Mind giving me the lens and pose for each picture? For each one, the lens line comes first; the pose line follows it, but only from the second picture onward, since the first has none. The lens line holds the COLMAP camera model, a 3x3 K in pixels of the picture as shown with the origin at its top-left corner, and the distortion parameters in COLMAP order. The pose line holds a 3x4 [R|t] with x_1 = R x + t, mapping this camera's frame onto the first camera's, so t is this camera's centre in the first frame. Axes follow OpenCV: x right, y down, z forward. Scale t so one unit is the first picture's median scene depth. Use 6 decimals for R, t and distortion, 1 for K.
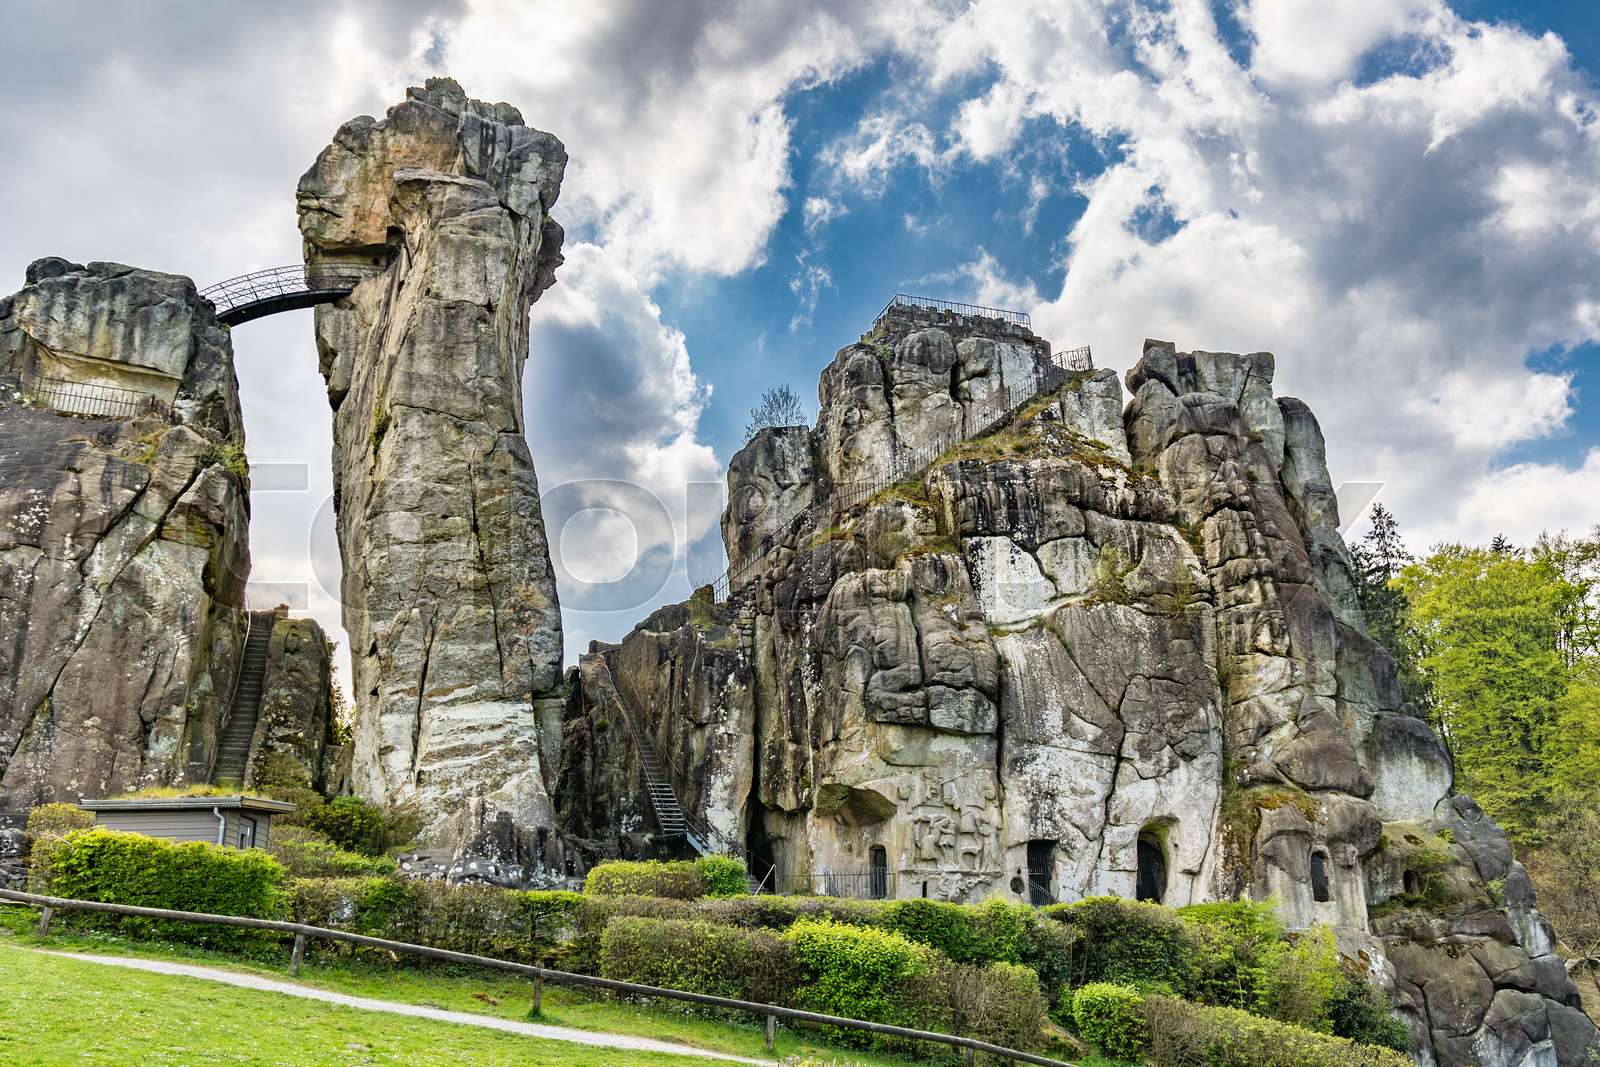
lens RADIAL K [[1352.9, 0, 780.7], [0, 1352.9, 540.9], [0, 0, 1]] dist [-0.003604, 0.003170]
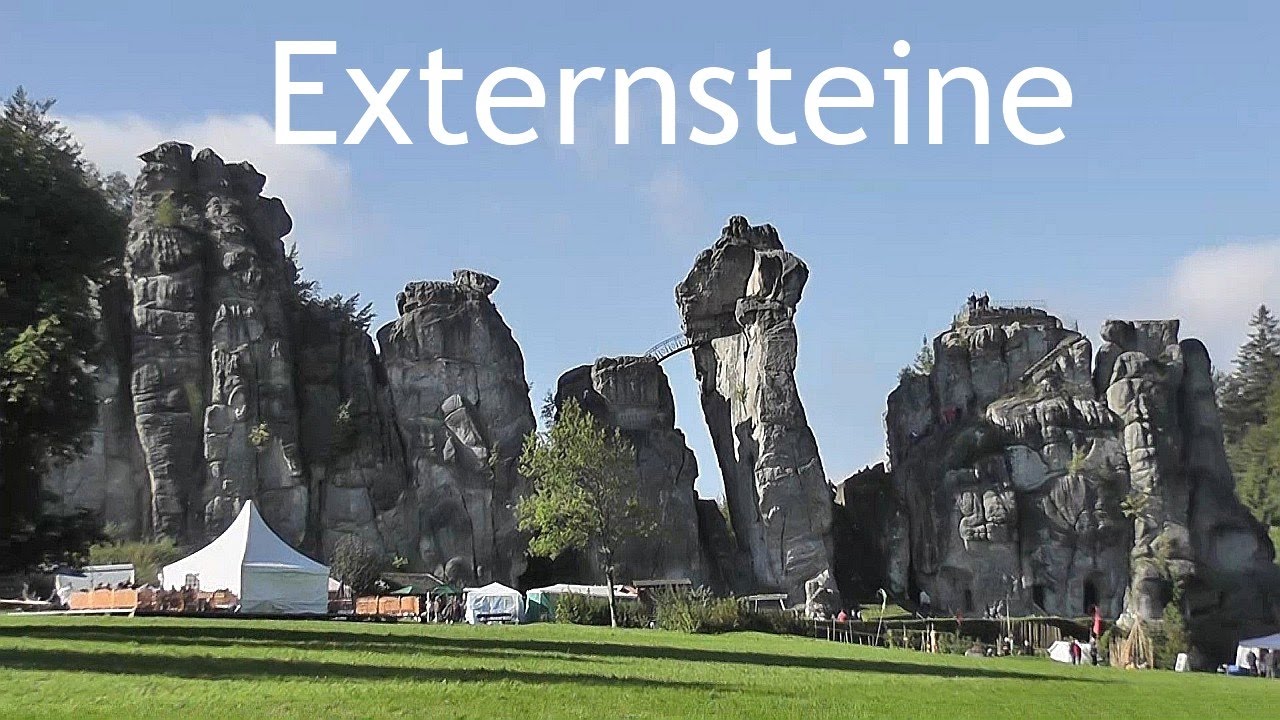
lens RADIAL K [[3313.7, 0, 640.0], [0, 3313.7, 360.0], [0, 0, 1]] dist [0.665595, 0.356479]
pose [[0.997262, -0.042386, -0.060593, -0.122929], [0.053391, 0.979659, 0.193436, -1.277895], [0.051162, -0.196142, 0.979240, -4.495694]]
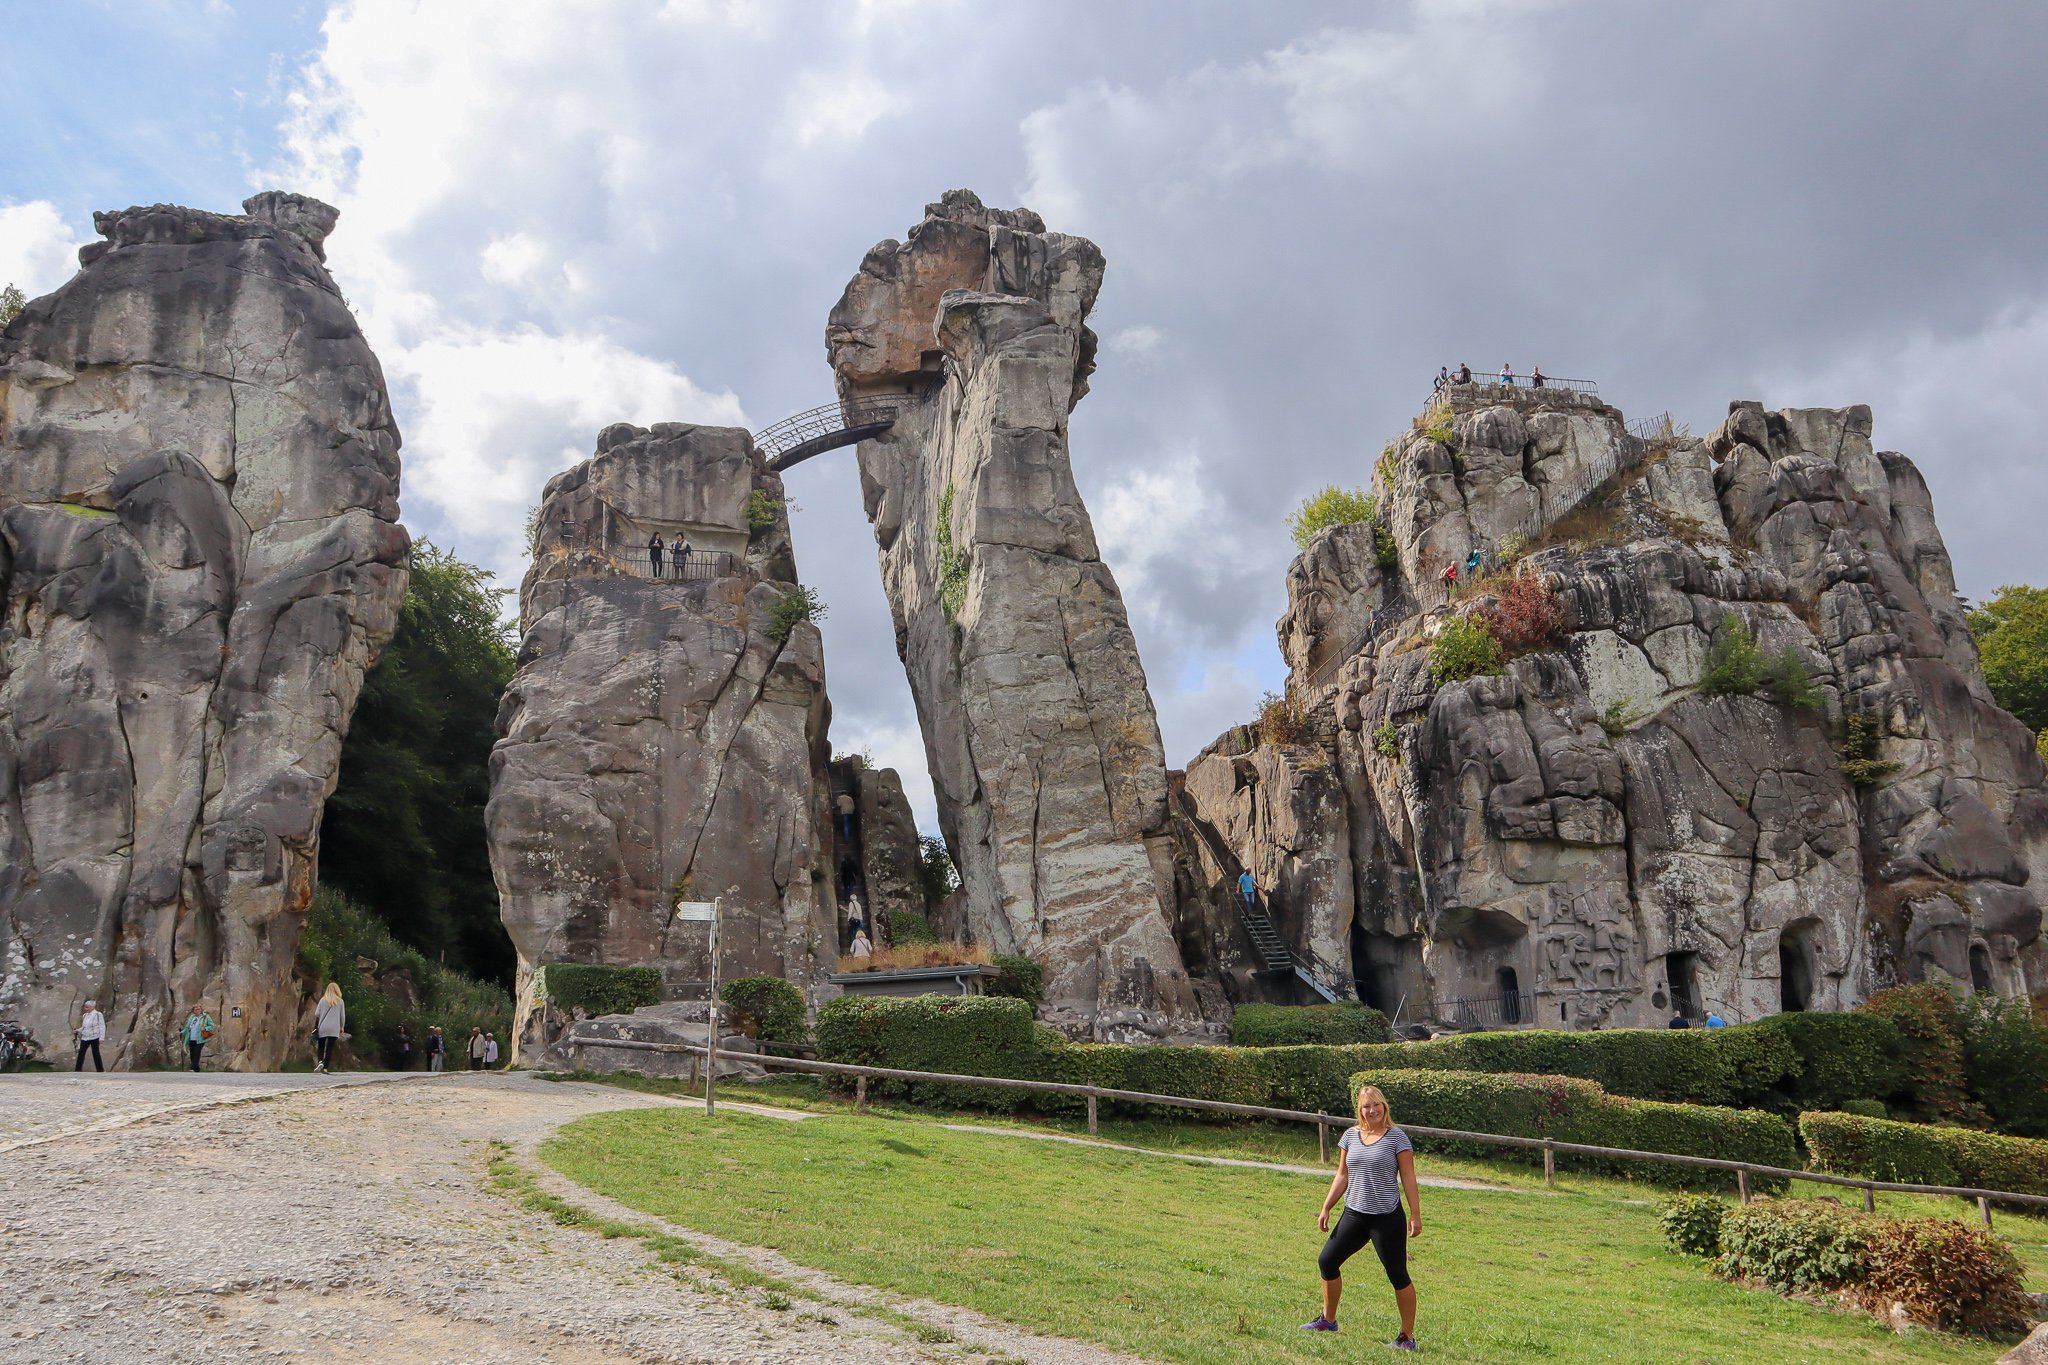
lens RADIAL K [[1507.8, 0, 1022.3], [0, 1507.8, 701.8], [0, 0, 1]] dist [-0.133752, 0.090364]
pose [[0.990566, -0.068995, -0.118402, -0.124024], [0.074595, 0.996264, 0.043524, -0.029950], [0.114957, -0.051945, 0.992011, -0.057374]]
